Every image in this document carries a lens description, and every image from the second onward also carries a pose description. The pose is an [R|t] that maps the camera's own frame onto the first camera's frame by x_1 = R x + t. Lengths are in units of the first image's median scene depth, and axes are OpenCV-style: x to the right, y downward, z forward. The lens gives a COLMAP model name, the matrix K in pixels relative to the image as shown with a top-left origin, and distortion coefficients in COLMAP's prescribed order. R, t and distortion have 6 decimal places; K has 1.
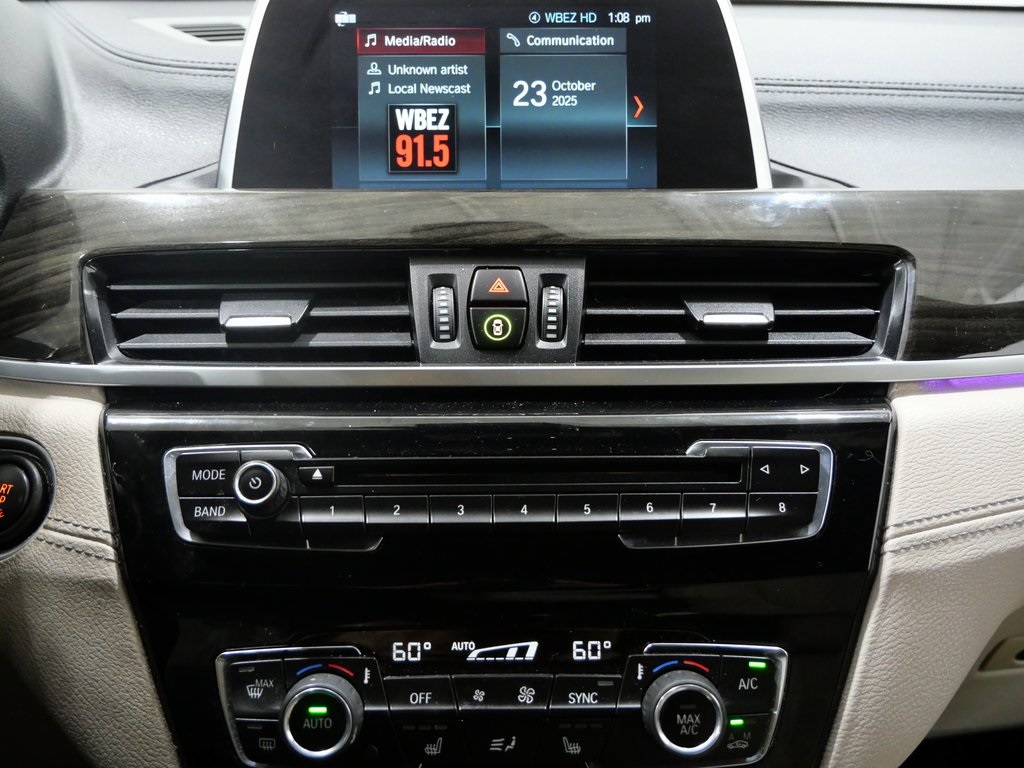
lens RADIAL K [[1090.0, 0, 512.0], [0, 1090.0, 384.0], [0, 0, 1]] dist [0.017907, 0.001042]
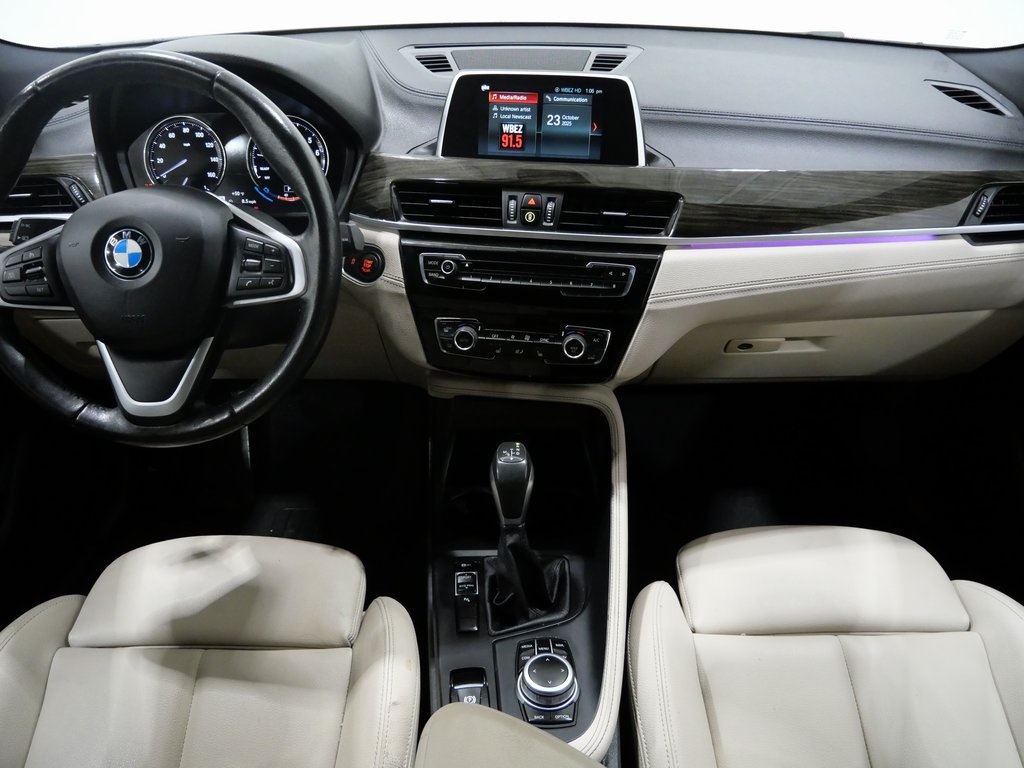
lens RADIAL K [[737.0, 0, 512.0], [0, 737.0, 384.0], [0, 0, 1]] dist [-0.041327, 0.001242]
pose [[0.988460, 0.088244, -0.123124, 0.216835], [-0.049359, 0.956068, 0.288960, -0.187332], [0.143213, -0.279548, 0.949391, -0.980077]]
